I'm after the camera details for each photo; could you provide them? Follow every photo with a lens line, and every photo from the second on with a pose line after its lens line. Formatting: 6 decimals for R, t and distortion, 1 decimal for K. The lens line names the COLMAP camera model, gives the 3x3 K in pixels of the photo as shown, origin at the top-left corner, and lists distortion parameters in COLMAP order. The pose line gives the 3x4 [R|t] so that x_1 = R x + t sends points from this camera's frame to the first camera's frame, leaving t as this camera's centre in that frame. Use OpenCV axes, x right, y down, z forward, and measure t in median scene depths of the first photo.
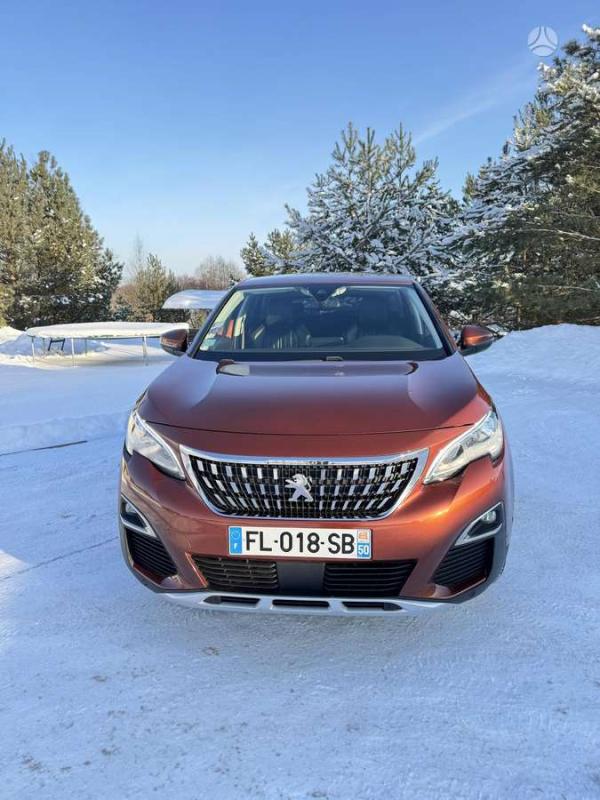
lens RADIAL K [[539.8, 0, 298.3], [0, 539.8, 416.7], [0, 0, 1]] dist [0.041053, -0.070044]
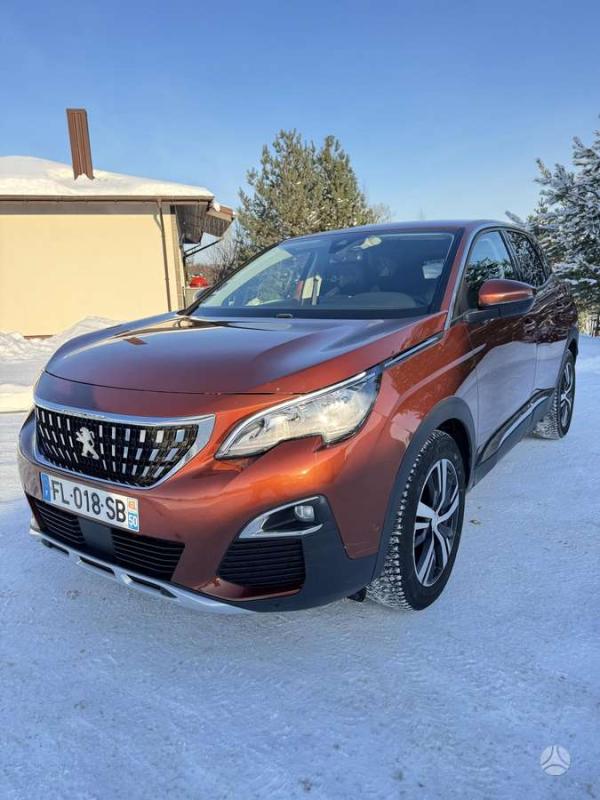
lens RADIAL K [[539.8, 0, 298.3], [0, 539.8, 416.7], [0, 0, 1]] dist [0.041053, -0.070044]
pose [[0.882691, 0.100387, -0.459107, 0.731388], [-0.080838, 0.994791, 0.062096, -0.000496], [0.462949, -0.017698, 0.886208, 0.333477]]
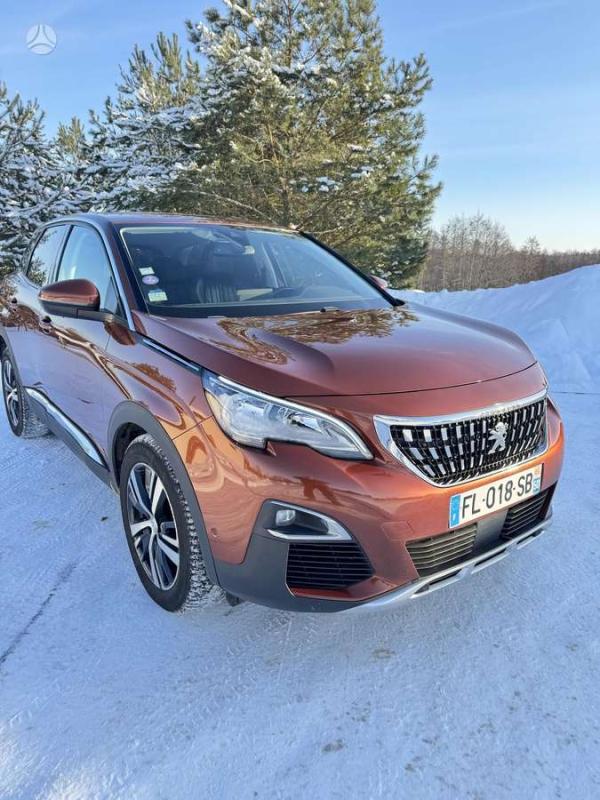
lens RADIAL K [[539.8, 0, 298.3], [0, 539.8, 416.7], [0, 0, 1]] dist [0.041053, -0.070044]
pose [[0.764668, -0.151048, 0.626472, -0.834389], [0.111022, 0.988485, 0.102821, -0.041113], [-0.634789, -0.009072, 0.772632, 0.480332]]
